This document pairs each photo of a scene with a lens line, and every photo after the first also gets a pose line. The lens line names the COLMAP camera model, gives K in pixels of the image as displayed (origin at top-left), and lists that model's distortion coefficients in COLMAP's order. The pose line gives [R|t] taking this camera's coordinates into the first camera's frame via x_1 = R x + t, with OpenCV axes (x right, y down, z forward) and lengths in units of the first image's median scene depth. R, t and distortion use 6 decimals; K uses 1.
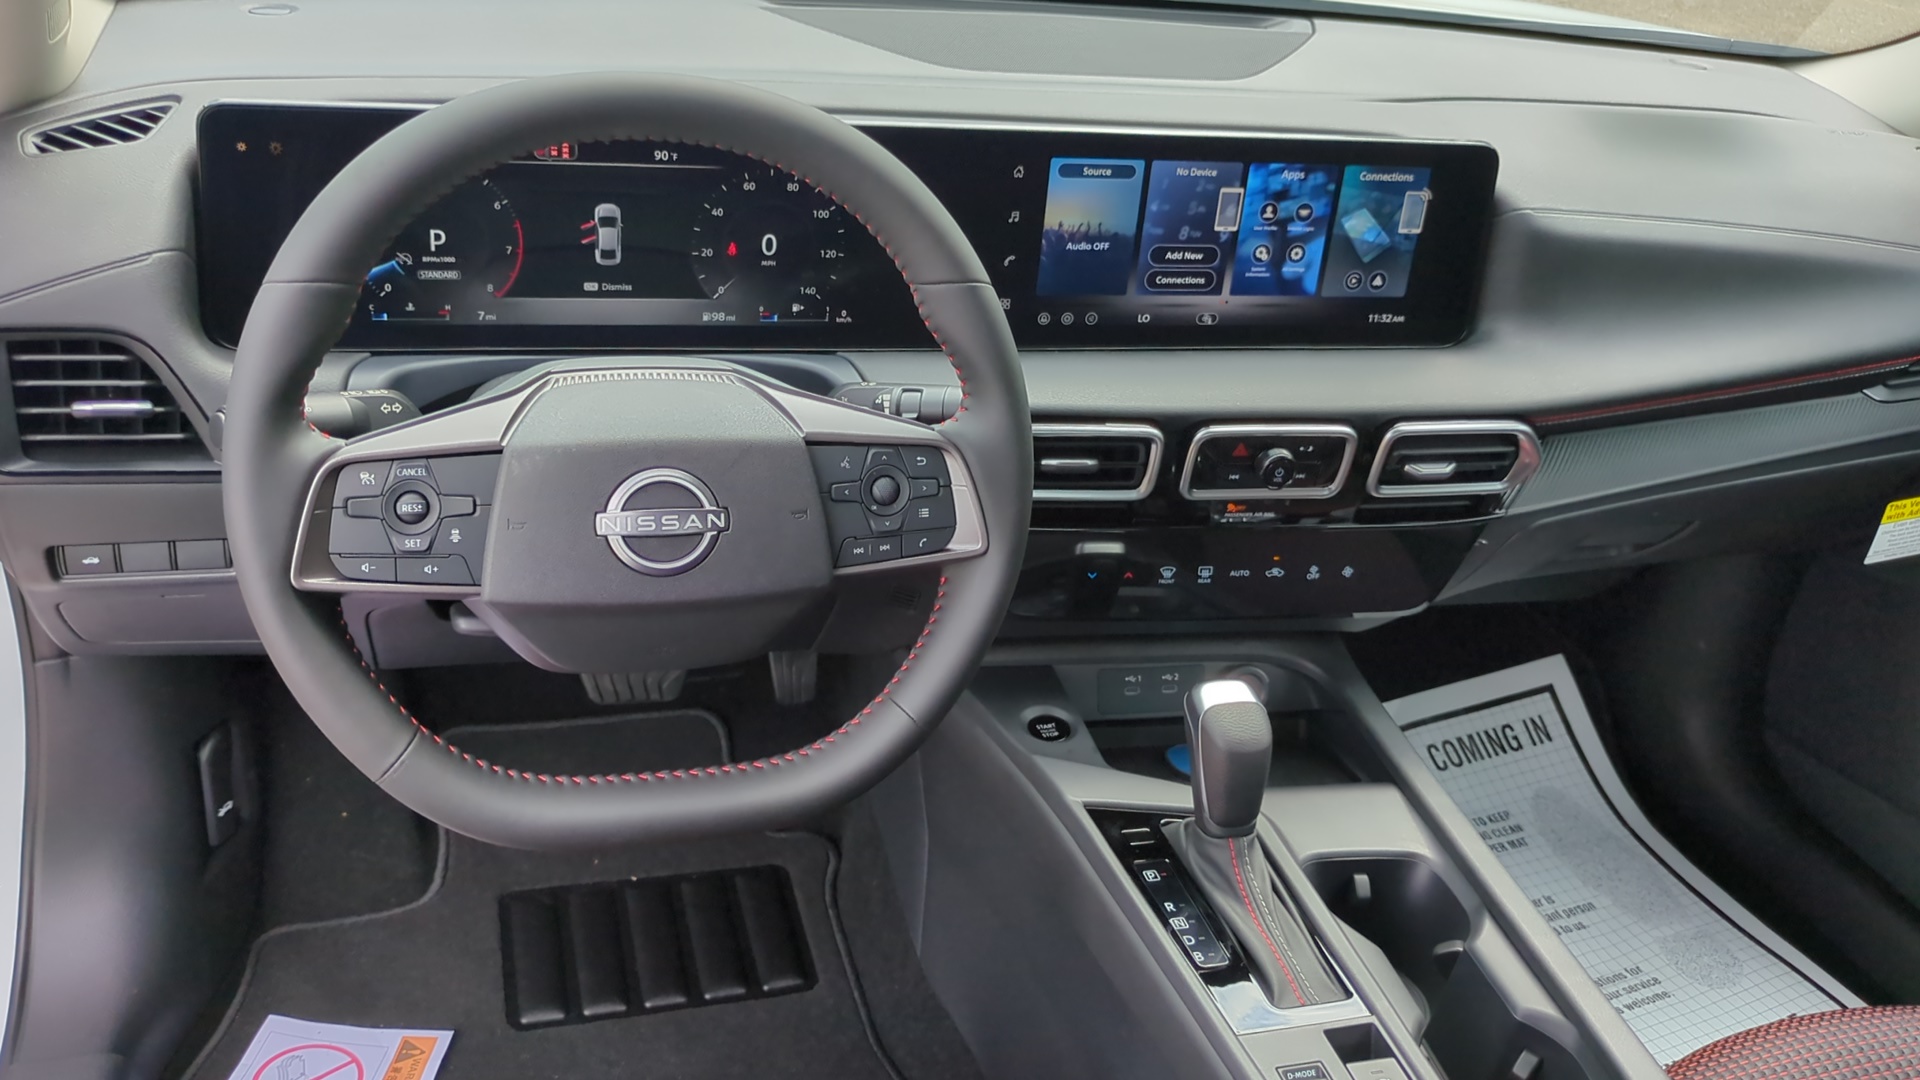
lens RADIAL K [[1557.7, 0, 960.0], [0, 1557.7, 540.0], [0, 0, 1]] dist [0.012432, -0.008072]
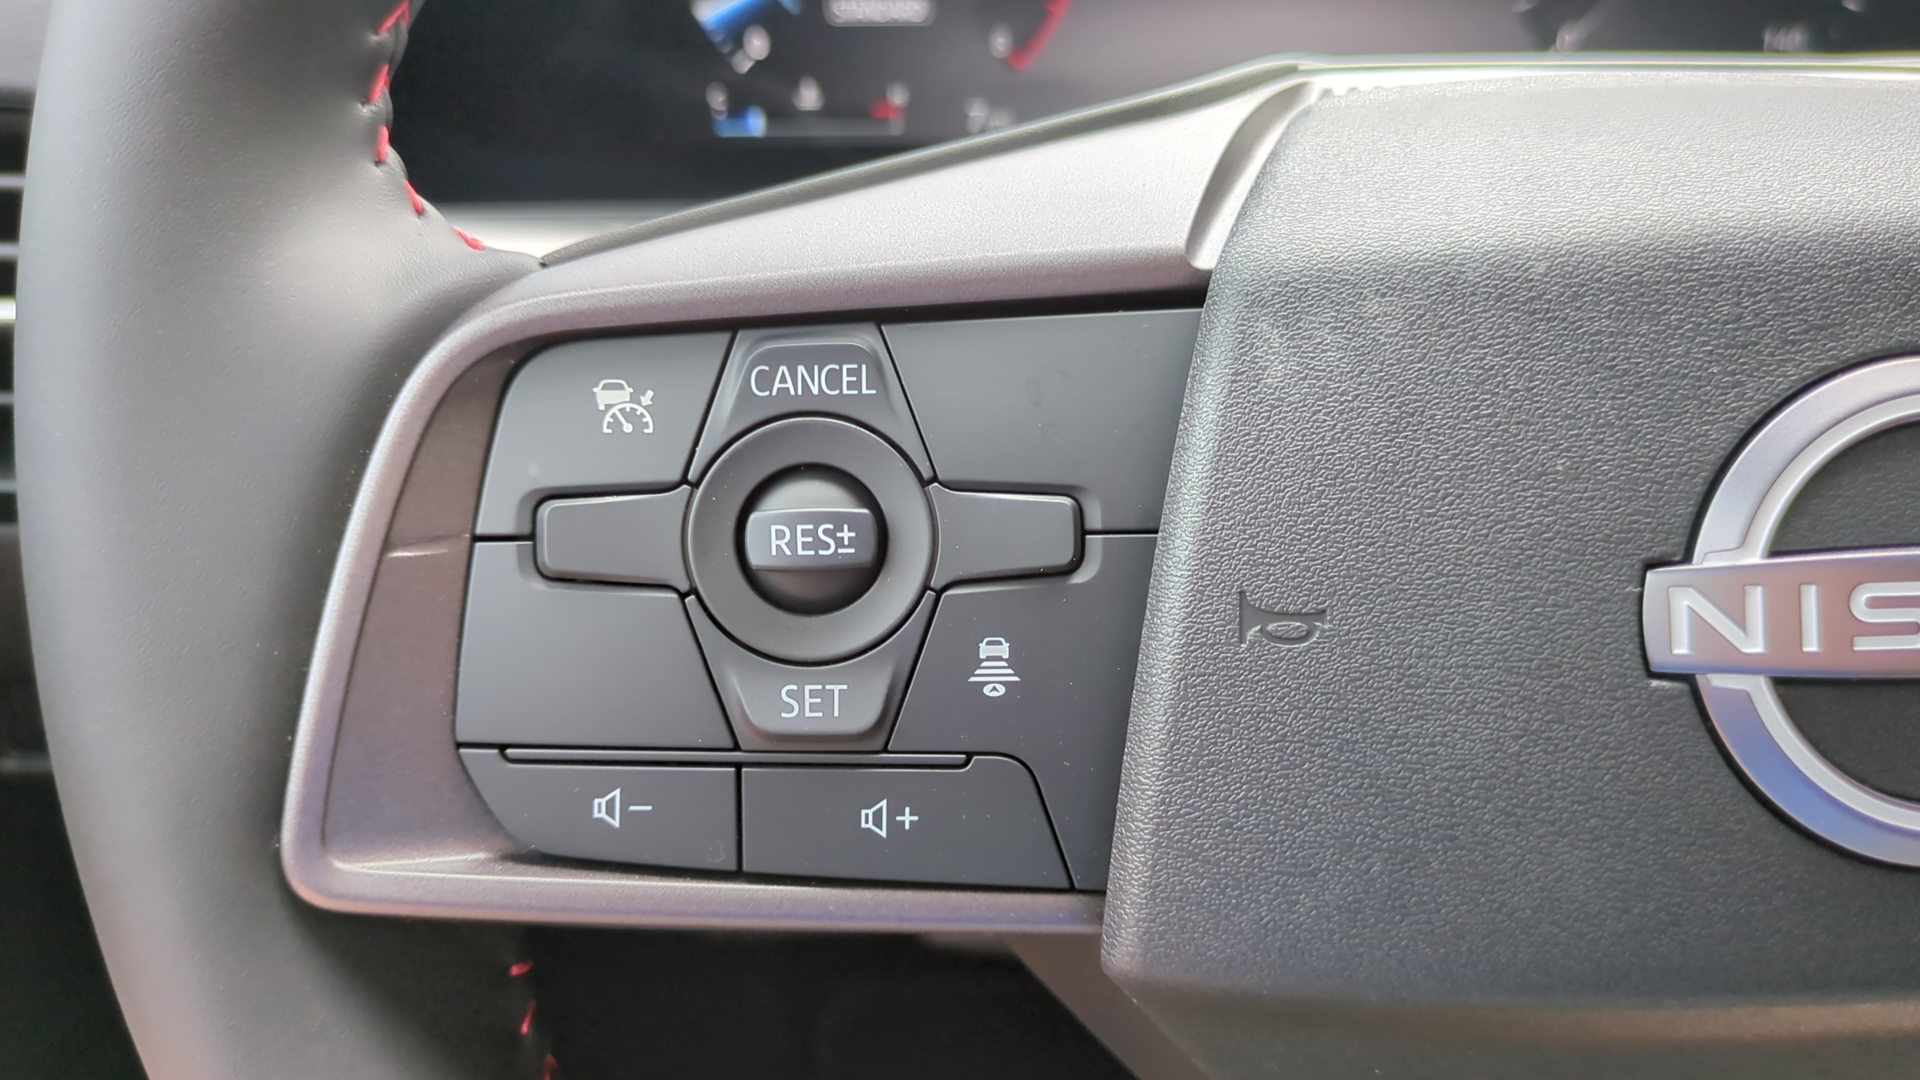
lens RADIAL K [[1557.7, 0, 960.0], [0, 1557.7, 540.0], [0, 0, 1]] dist [0.012432, -0.008072]
pose [[0.974372, -0.014464, -0.224478, -0.218047], [-0.009610, 0.994343, -0.105785, 0.002082], [0.224738, 0.105232, 0.968720, 0.612773]]
